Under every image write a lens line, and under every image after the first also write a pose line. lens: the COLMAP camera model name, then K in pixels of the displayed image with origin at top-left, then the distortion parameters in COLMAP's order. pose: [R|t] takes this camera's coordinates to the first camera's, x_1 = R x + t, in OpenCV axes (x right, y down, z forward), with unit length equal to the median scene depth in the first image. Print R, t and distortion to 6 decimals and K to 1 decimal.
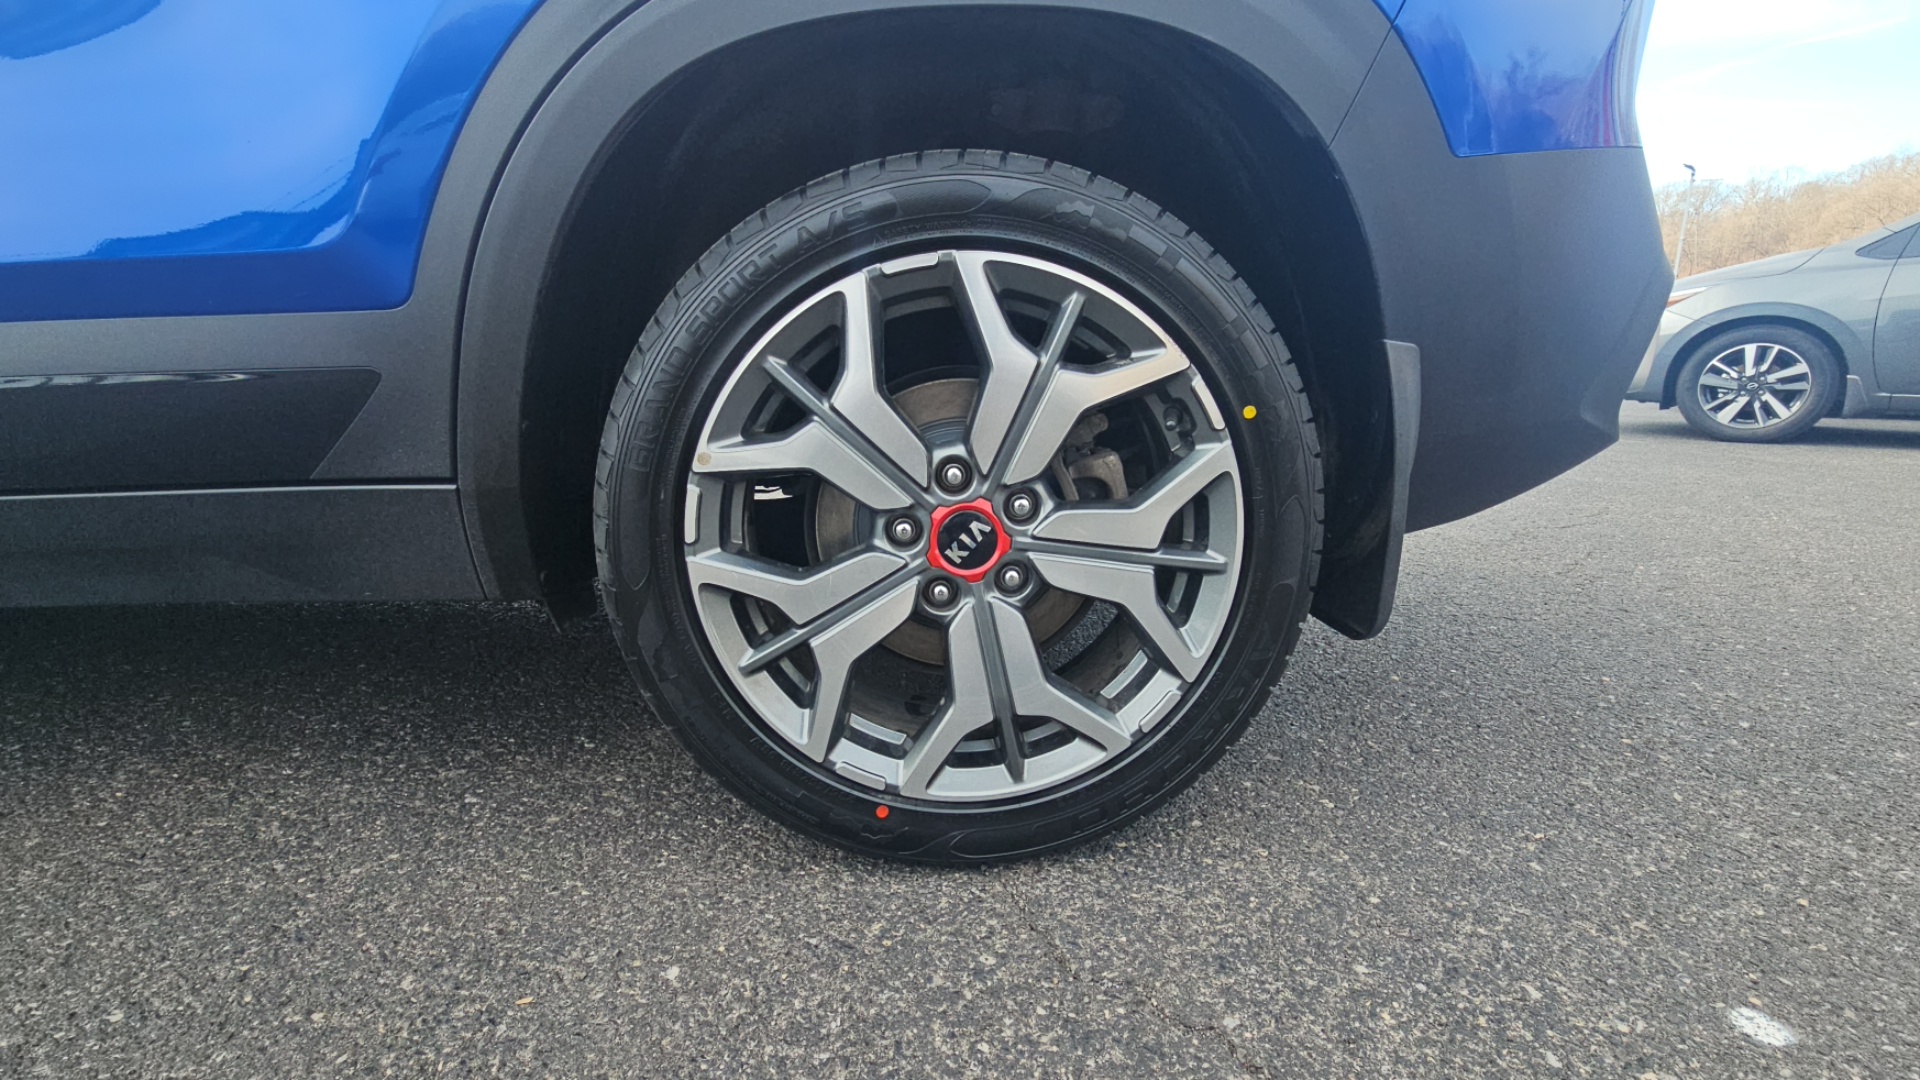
lens RADIAL K [[862.5, 0, 960.0], [0, 862.5, 540.0], [0, 0, 1]] dist [-0.001615, -0.000792]
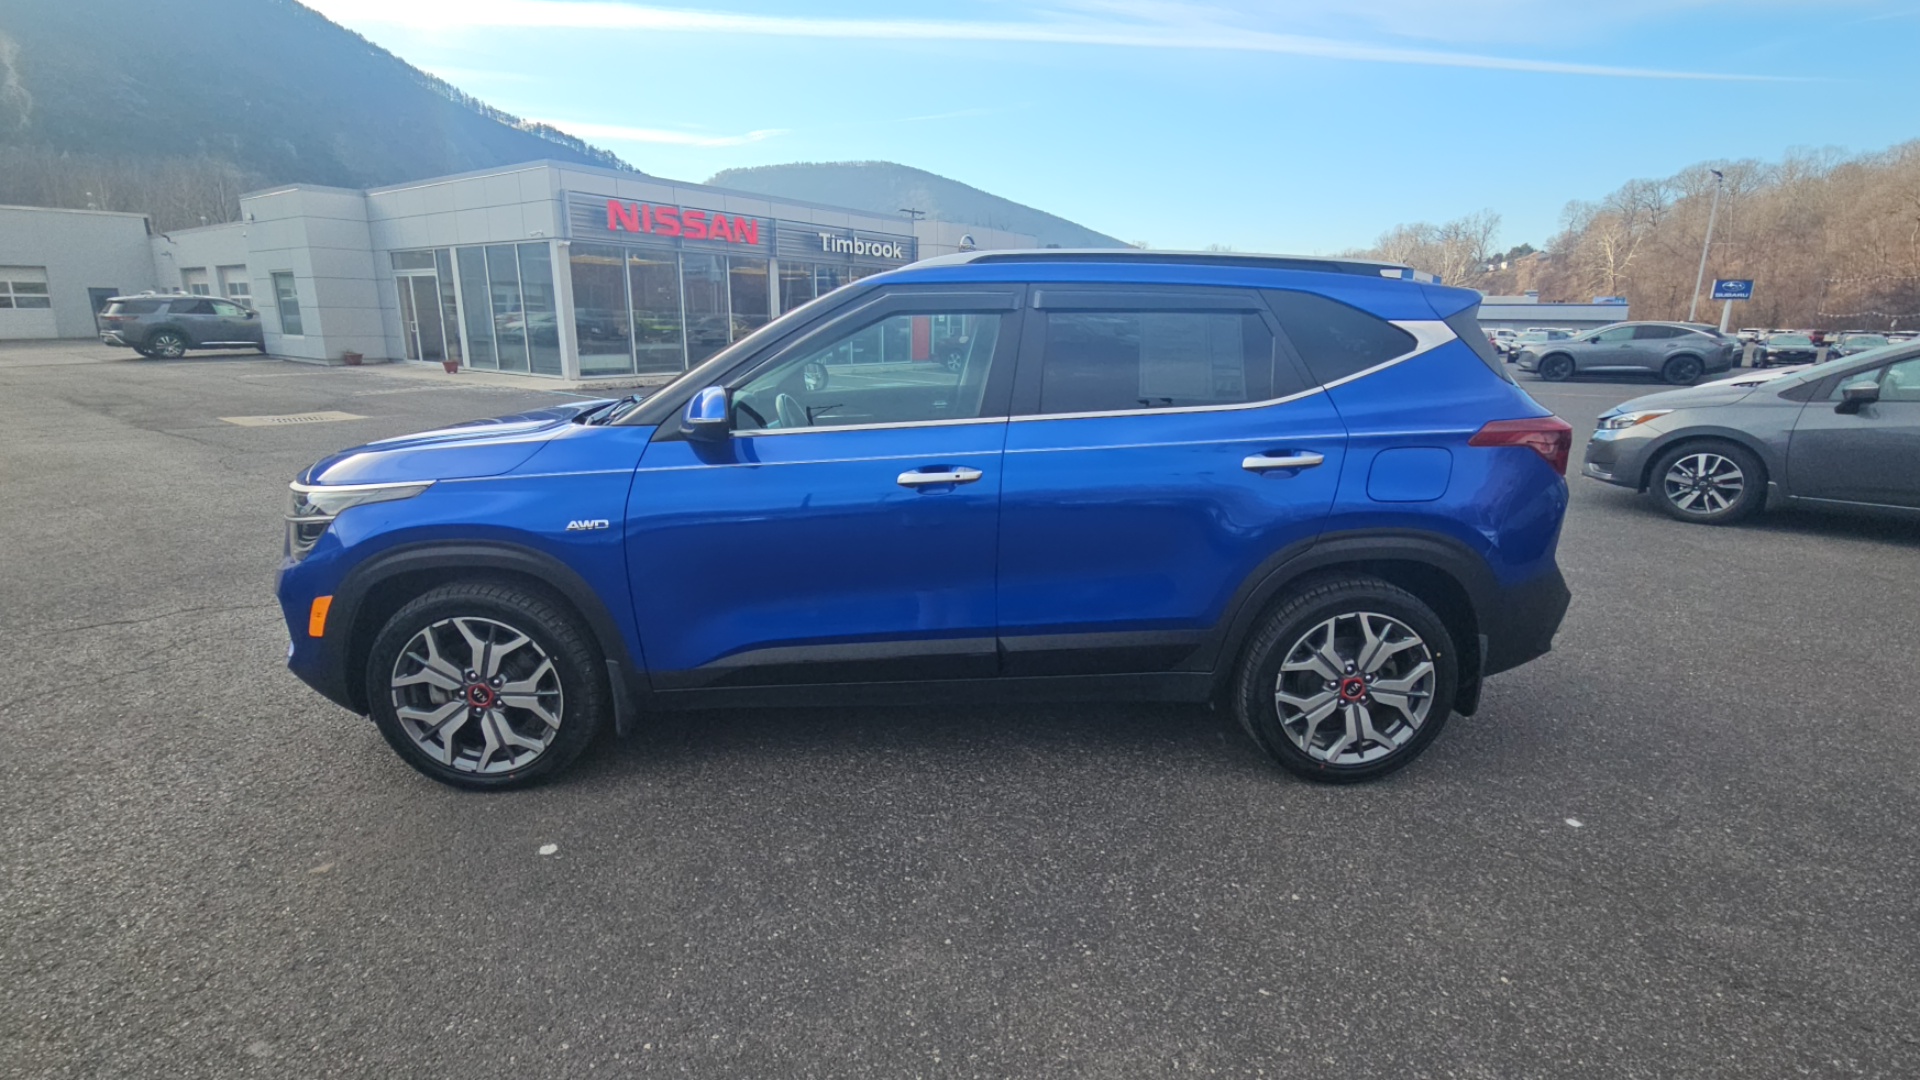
lens RADIAL K [[860.7, 0, 960.0], [0, 860.7, 540.0], [0, 0, 1]] dist [0.013198, -0.009072]
pose [[0.999835, 0.008689, -0.015958, -1.472992], [-0.008264, 0.999615, 0.026480, -0.653267], [0.016181, -0.026344, 0.999522, -2.393396]]
